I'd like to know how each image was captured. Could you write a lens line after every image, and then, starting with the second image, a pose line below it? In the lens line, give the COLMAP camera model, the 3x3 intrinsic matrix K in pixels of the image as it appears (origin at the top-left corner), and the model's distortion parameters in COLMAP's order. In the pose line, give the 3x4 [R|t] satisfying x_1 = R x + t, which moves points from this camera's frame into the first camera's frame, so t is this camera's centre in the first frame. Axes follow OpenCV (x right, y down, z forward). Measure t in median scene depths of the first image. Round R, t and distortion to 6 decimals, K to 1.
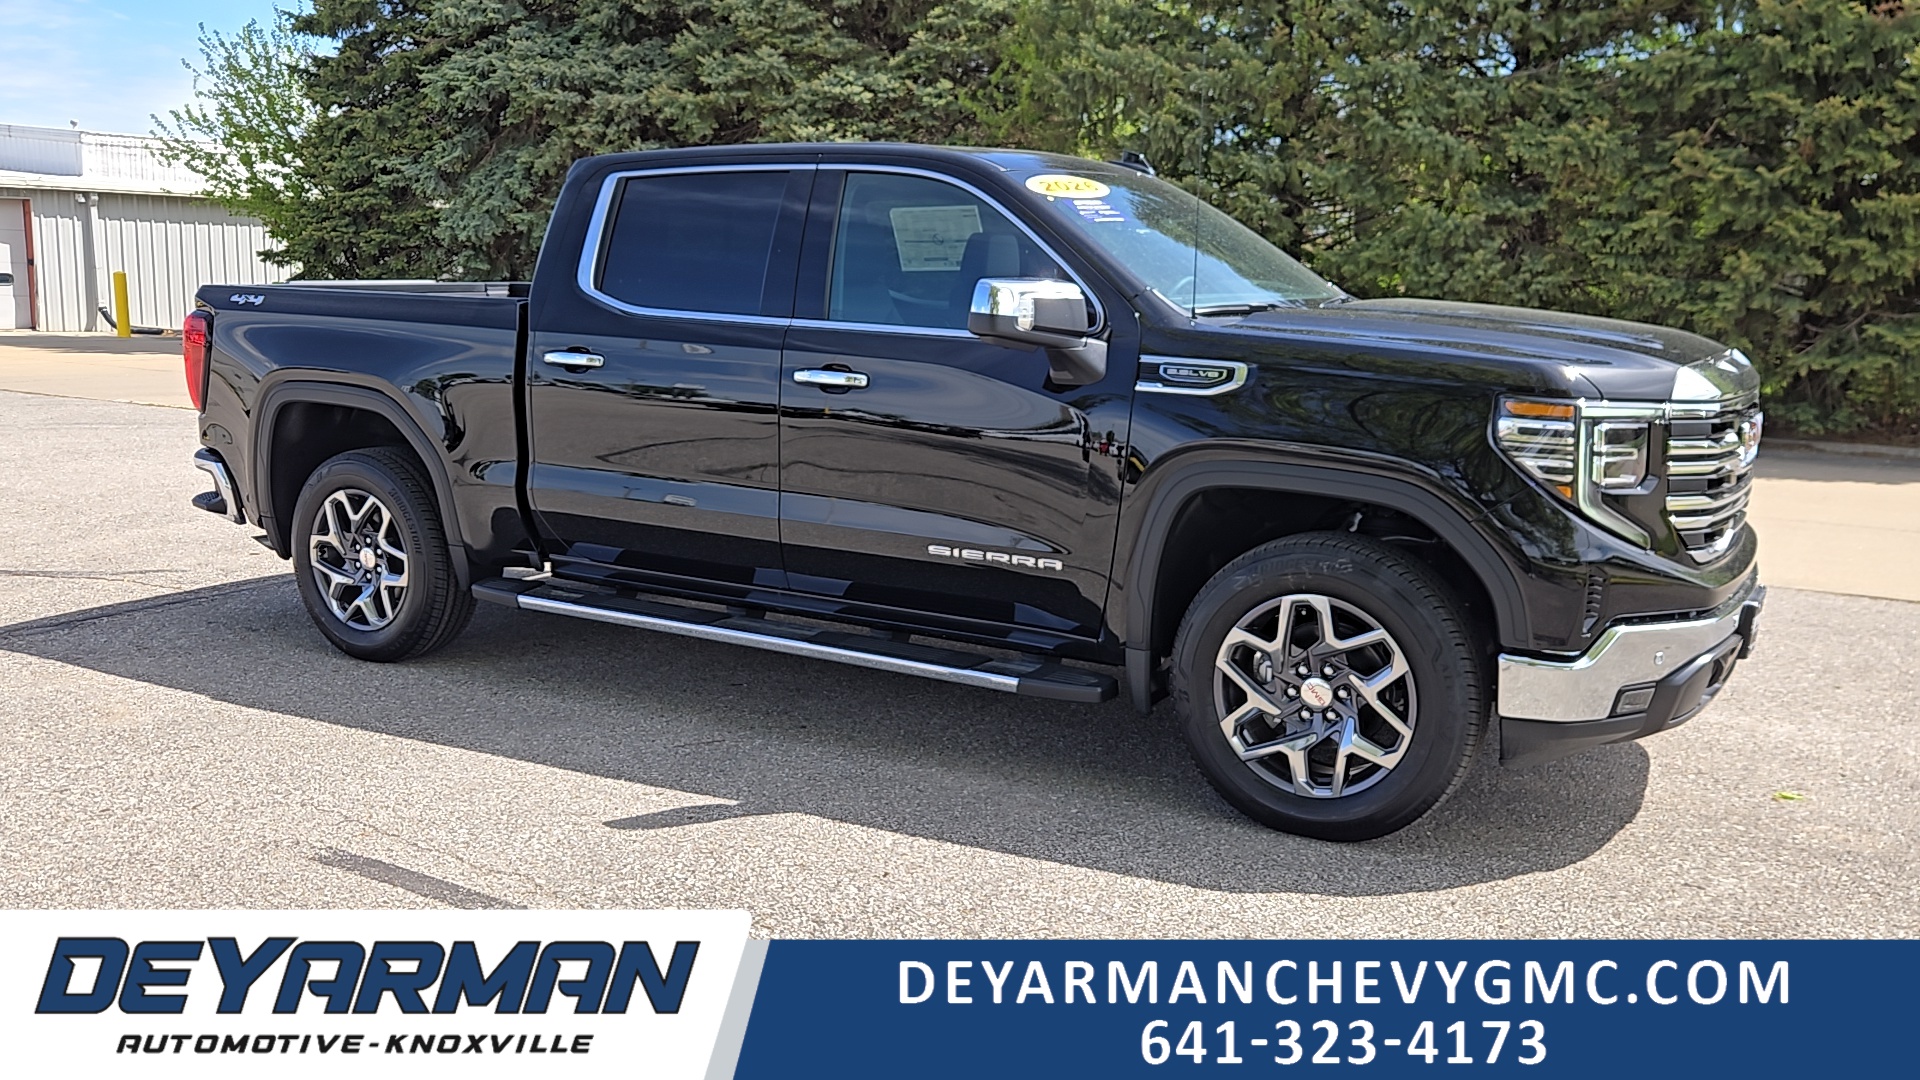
lens RADIAL K [[1602.3, 0, 953.3], [0, 1602.3, 525.6], [0, 0, 1]] dist [0.010129, -0.010065]
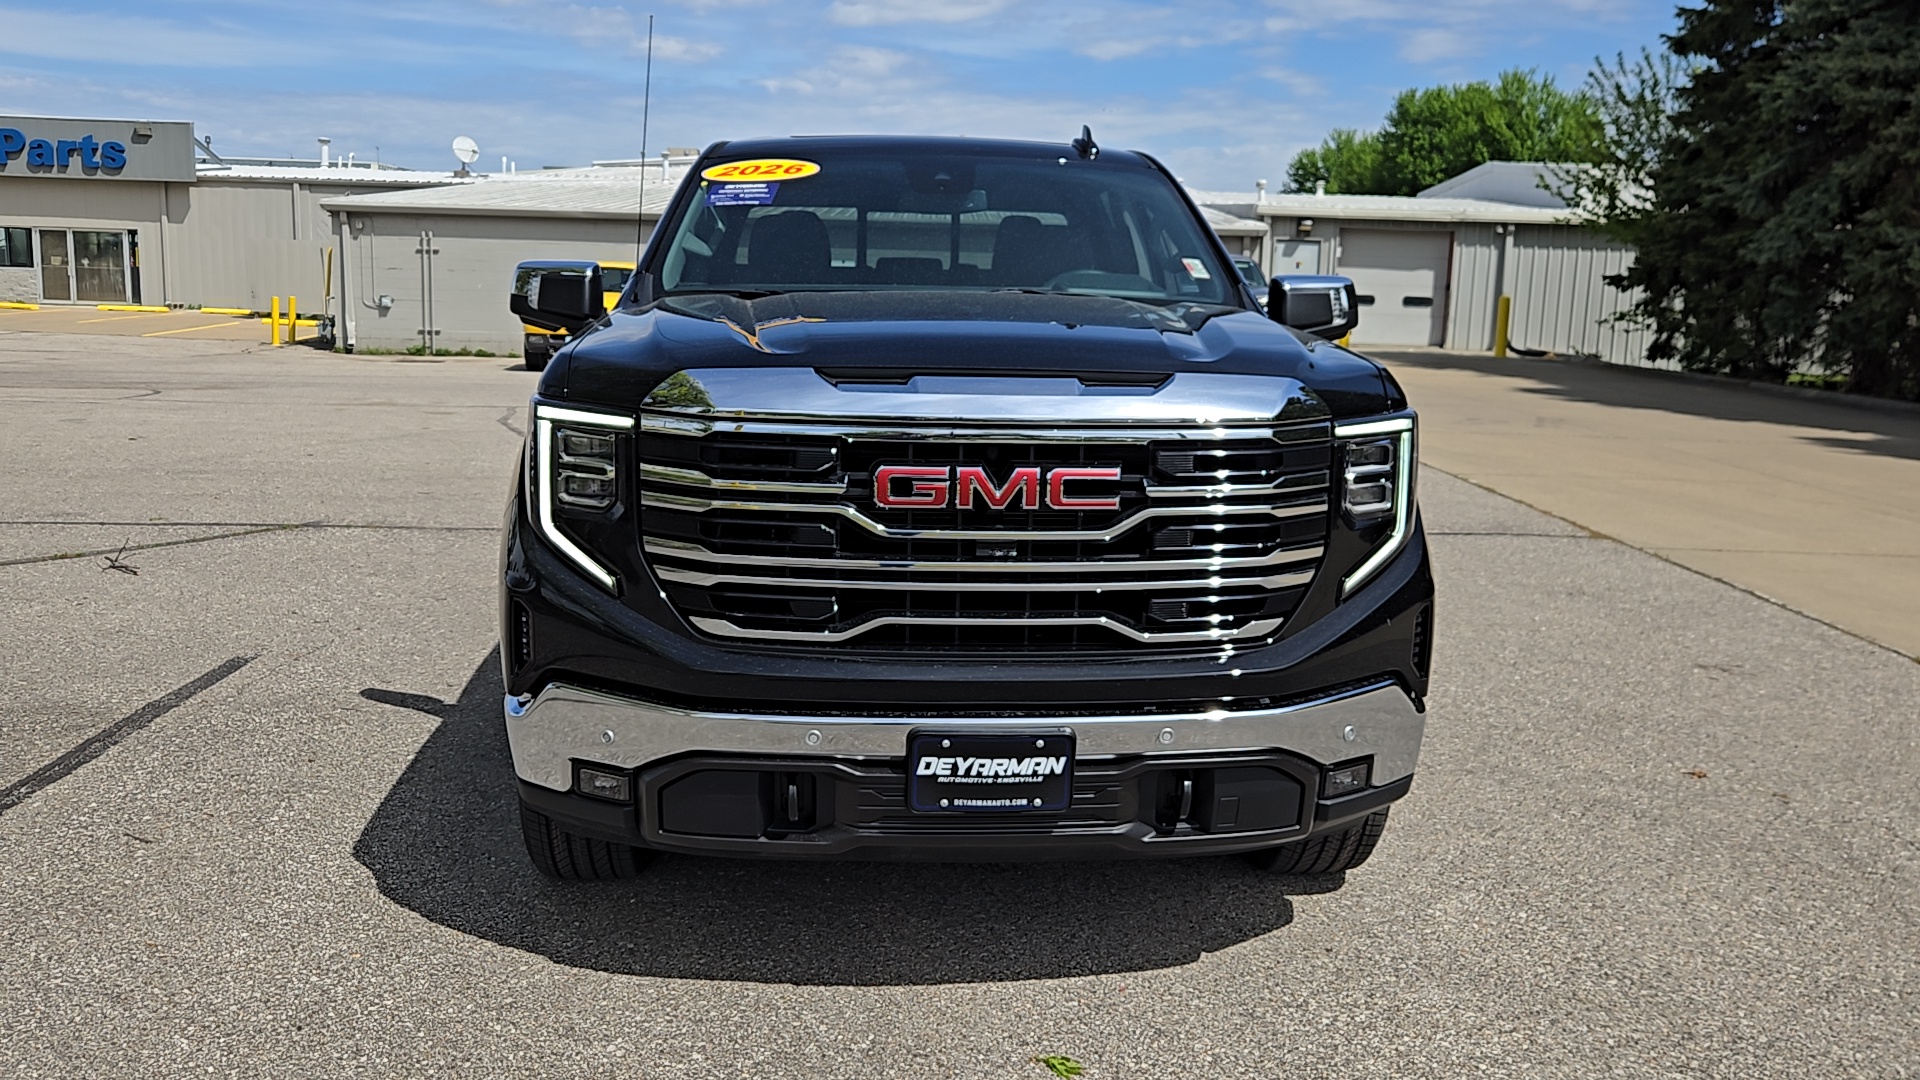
lens RADIAL K [[1602.3, 0, 953.3], [0, 1602.3, 525.6], [0, 0, 1]] dist [0.010129, -0.010065]
pose [[0.562358, 0.127666, -0.816979, 0.192409], [-0.143773, 0.988057, 0.055435, -0.014712], [0.814299, 0.086285, 0.573997, 0.111869]]
